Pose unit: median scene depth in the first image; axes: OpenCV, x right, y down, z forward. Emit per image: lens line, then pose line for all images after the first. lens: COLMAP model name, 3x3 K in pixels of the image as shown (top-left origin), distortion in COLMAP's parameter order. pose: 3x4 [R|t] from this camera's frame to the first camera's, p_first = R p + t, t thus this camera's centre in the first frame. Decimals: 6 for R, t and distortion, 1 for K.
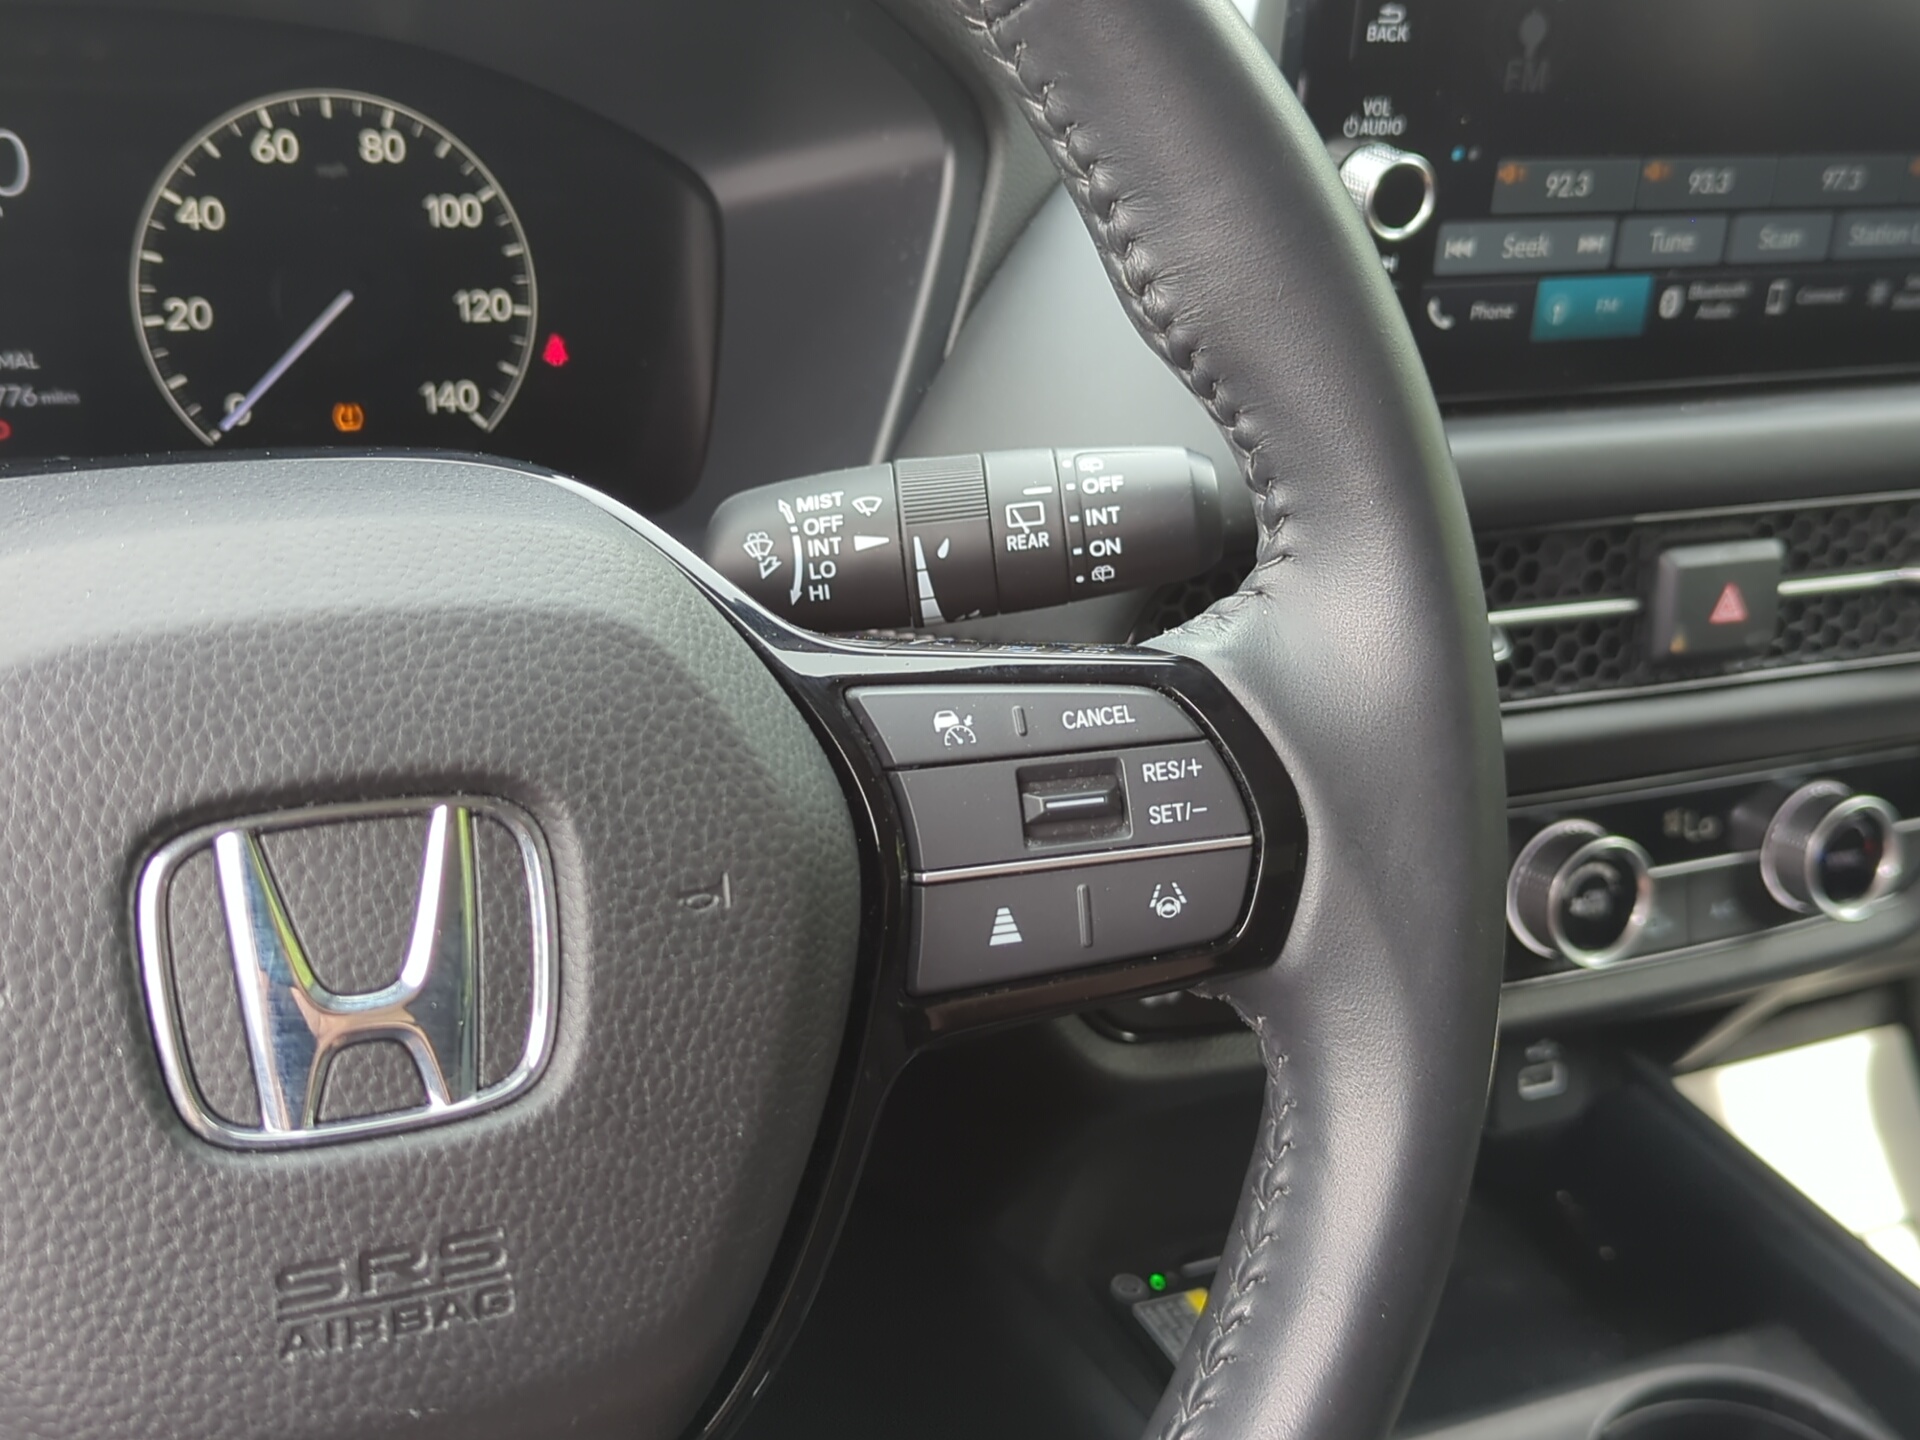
lens RADIAL K [[2543.0, 0, 980.0], [0, 2543.0, 688.1], [0, 0, 1]] dist [0.011223, 0.000000]
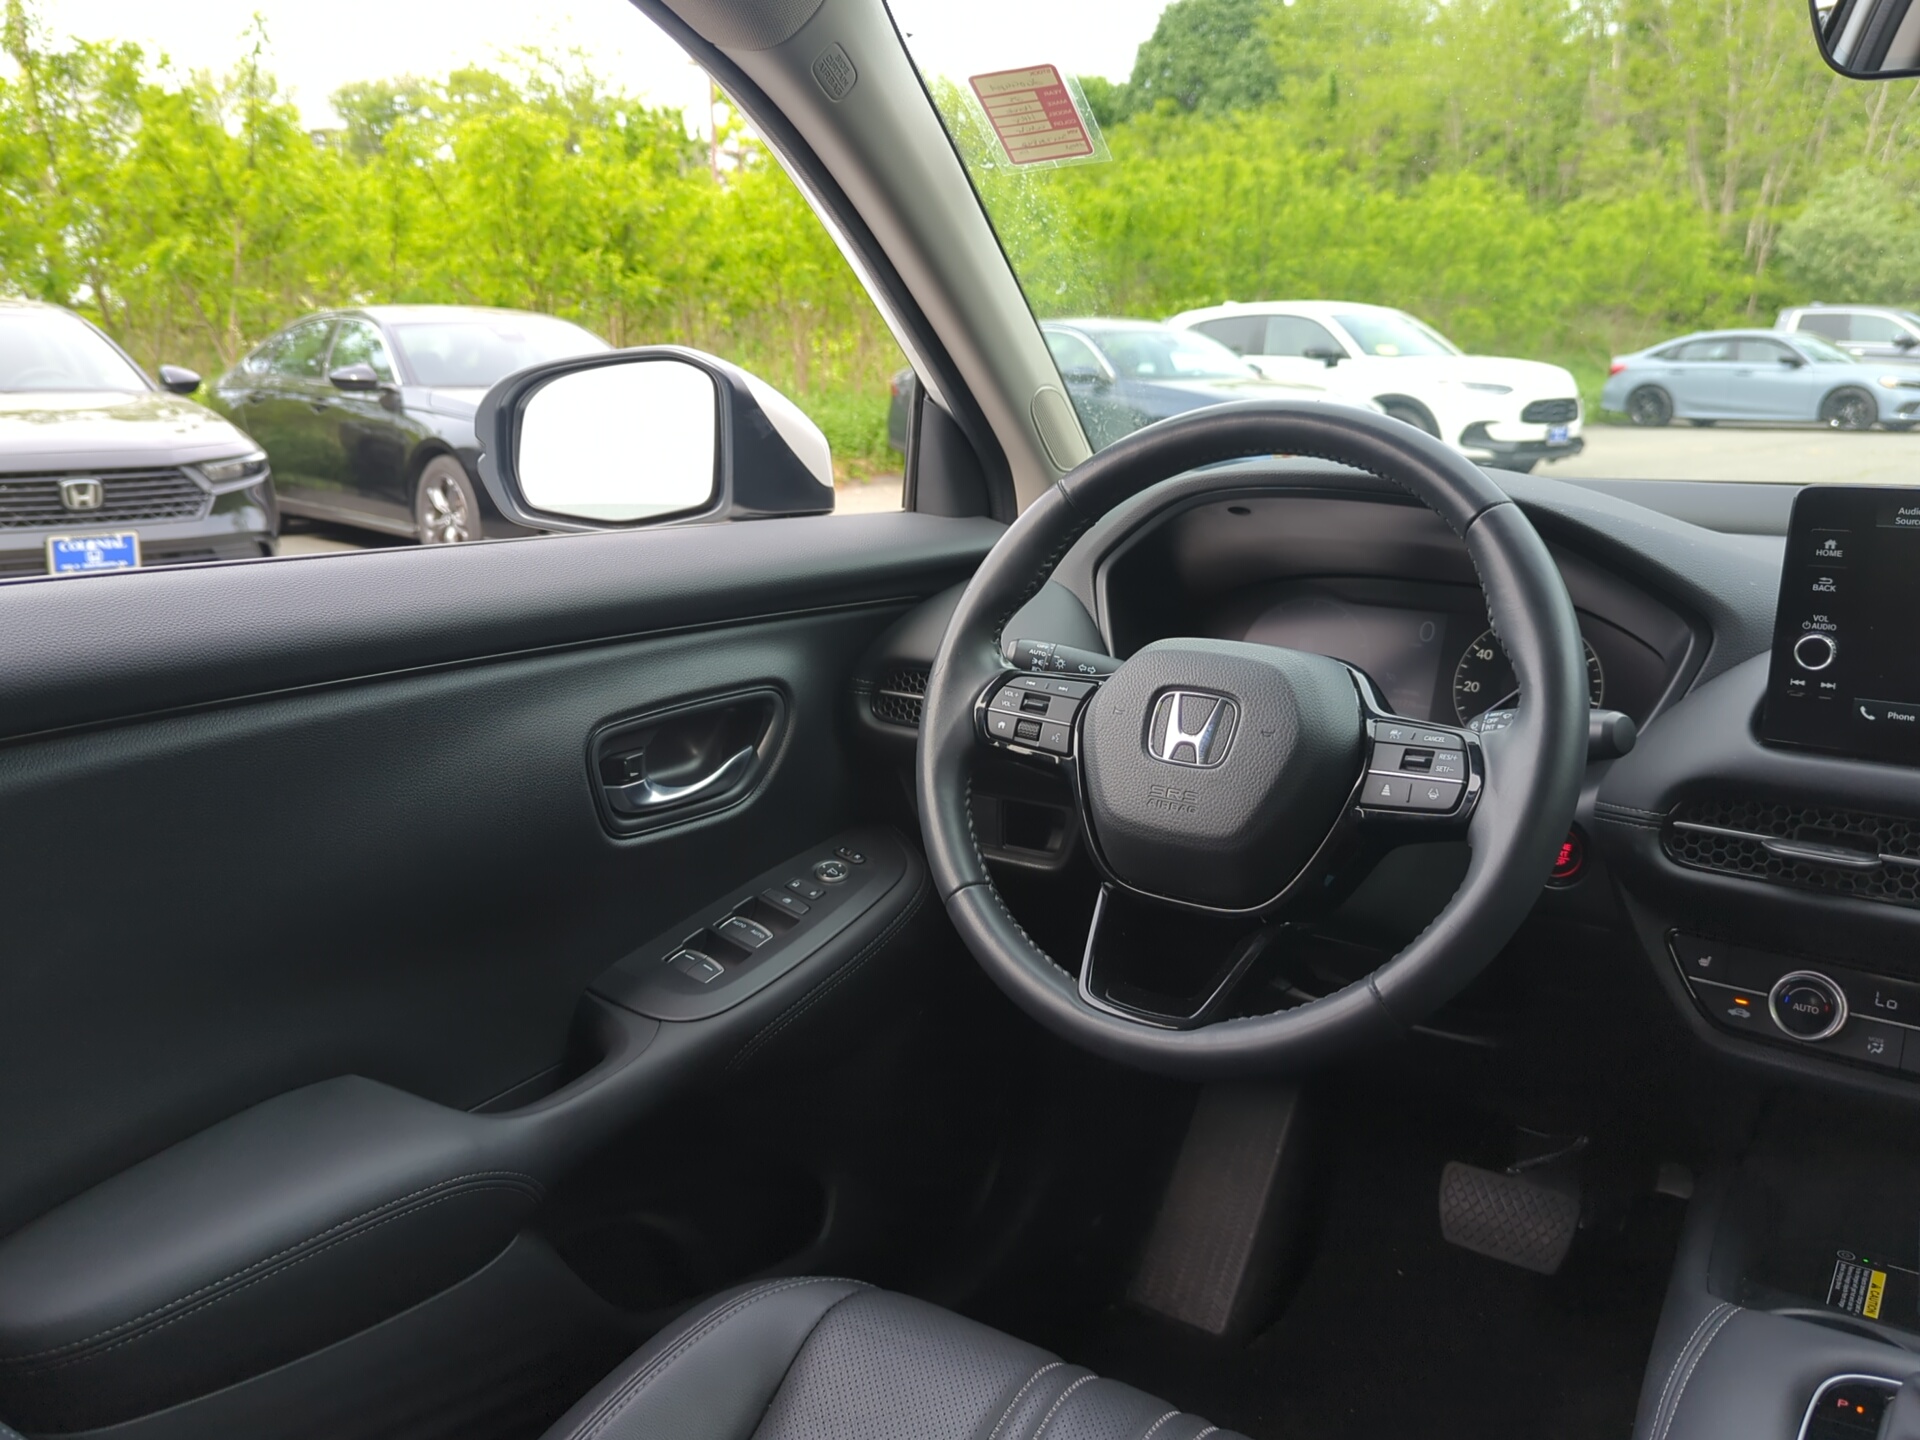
lens RADIAL K [[1552.2, 0, 973.4], [0, 1552.2, 689.2], [0, 0, 1]] dist [0.054626, -0.057714]
pose [[0.475999, 0.066075, -0.876960, 0.968140], [-0.328955, 0.938165, -0.107865, 0.231595], [0.815606, 0.339824, 0.468302, -0.291690]]
